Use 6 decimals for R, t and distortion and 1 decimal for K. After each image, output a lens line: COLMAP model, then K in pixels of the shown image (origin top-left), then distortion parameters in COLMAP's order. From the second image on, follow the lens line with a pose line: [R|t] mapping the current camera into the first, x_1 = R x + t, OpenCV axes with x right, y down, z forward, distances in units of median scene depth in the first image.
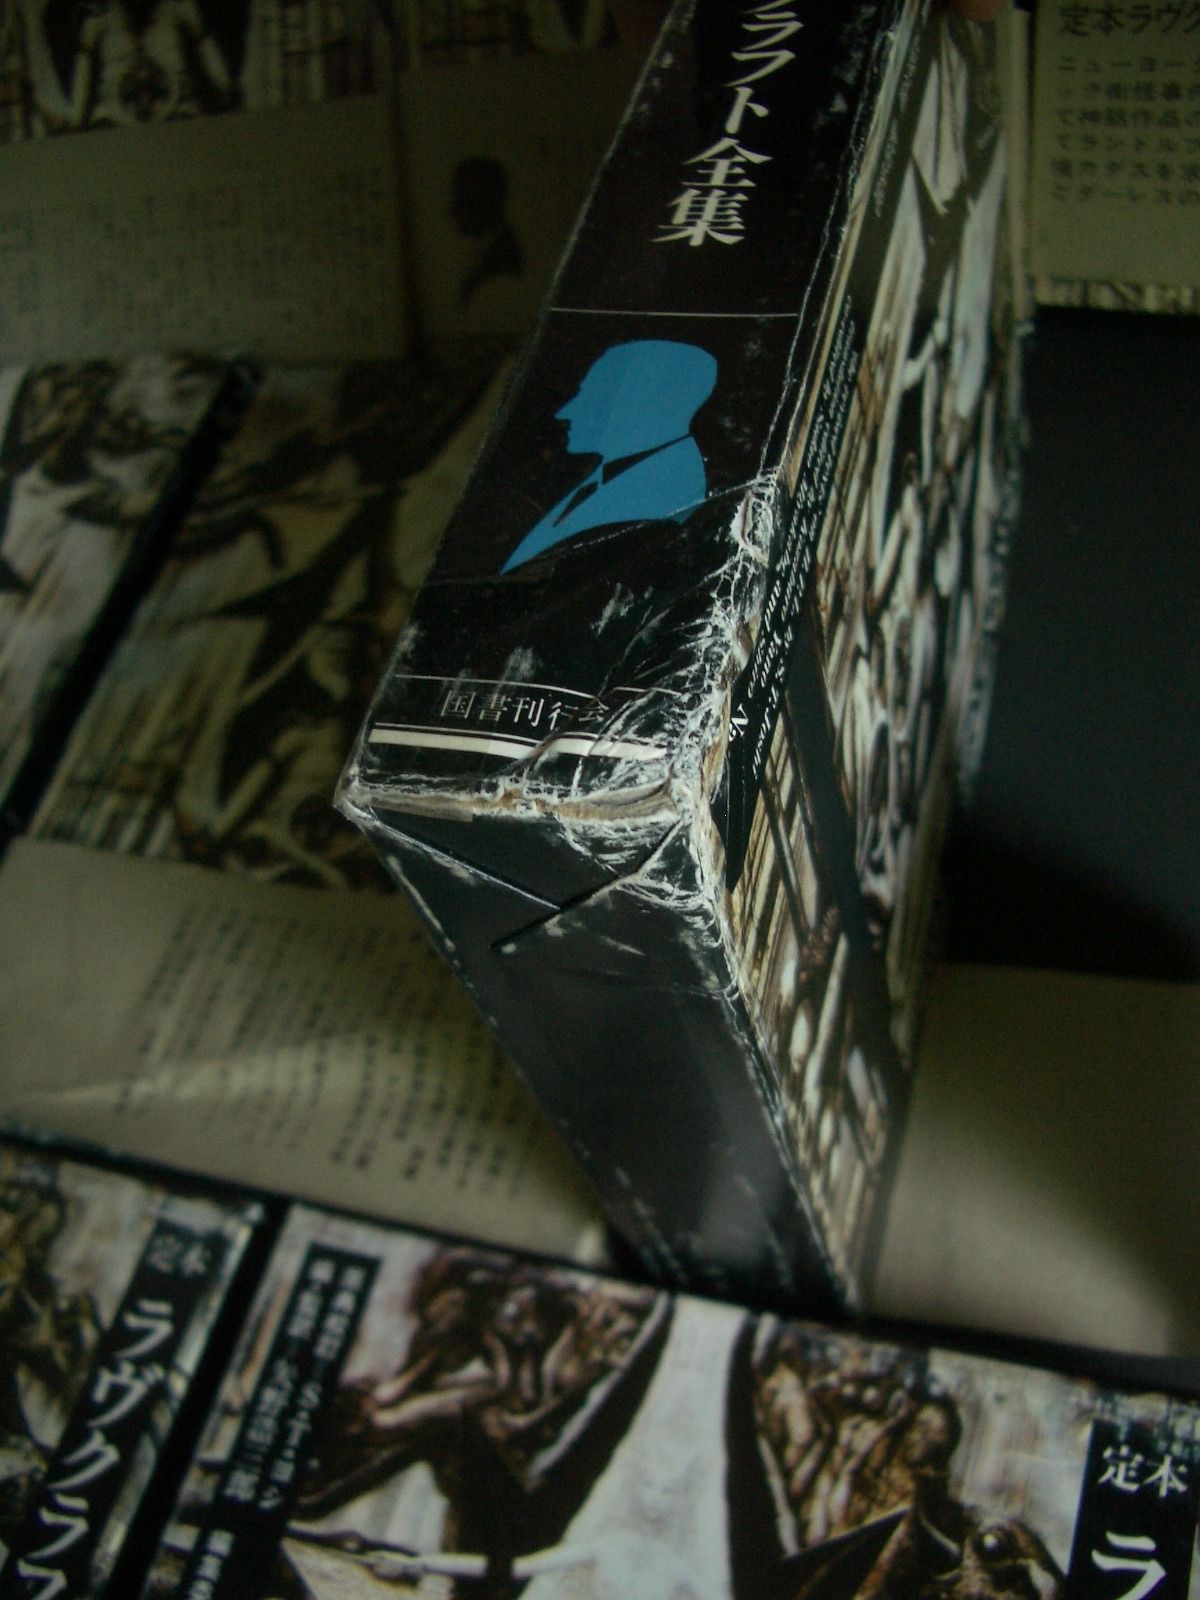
lens RADIAL K [[1732.6, 0, 600.0], [0, 1732.6, 800.0], [0, 0, 1]] dist [-0.265351, 0.304263]
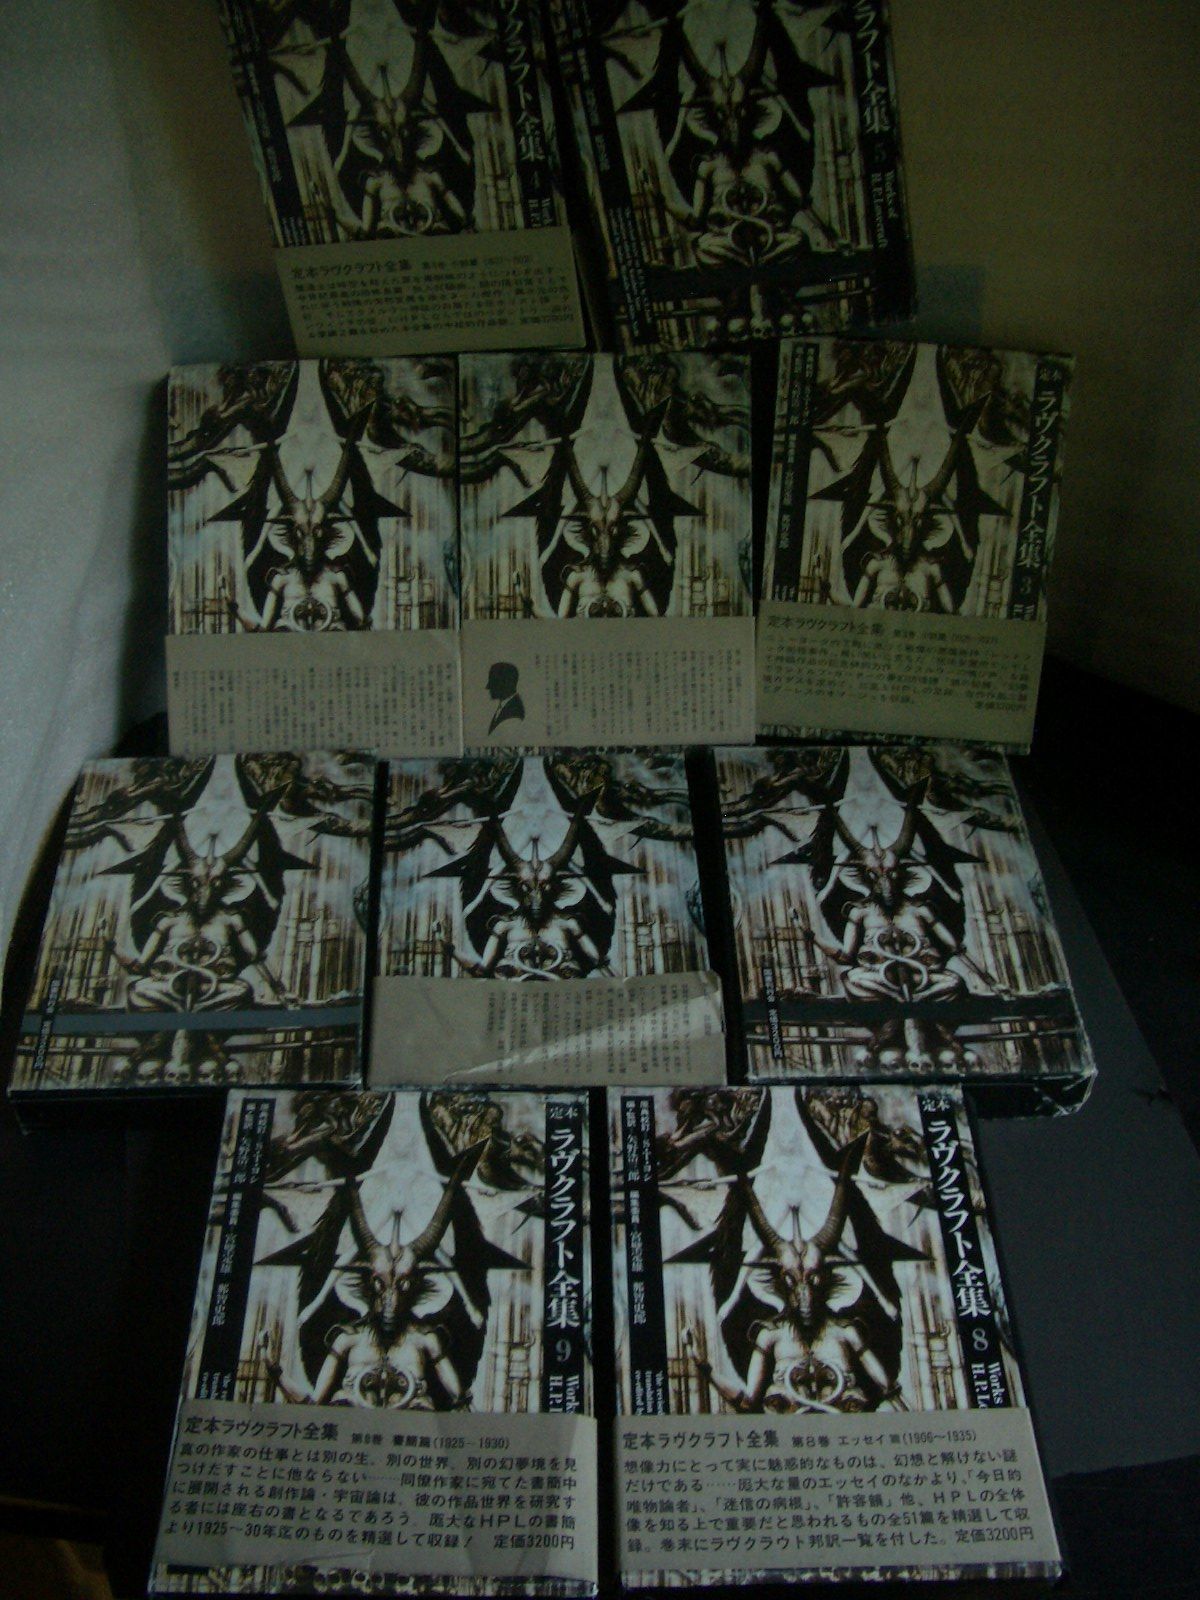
lens RADIAL K [[1732.6, 0, 600.0], [0, 1732.6, 800.0], [0, 0, 1]] dist [-0.265351, 0.304263]
pose [[0.903287, -0.004042, 0.429018, -1.362176], [0.094237, 0.977405, -0.189206, 0.322472], [-0.418559, 0.211337, 0.883258, -1.438064]]
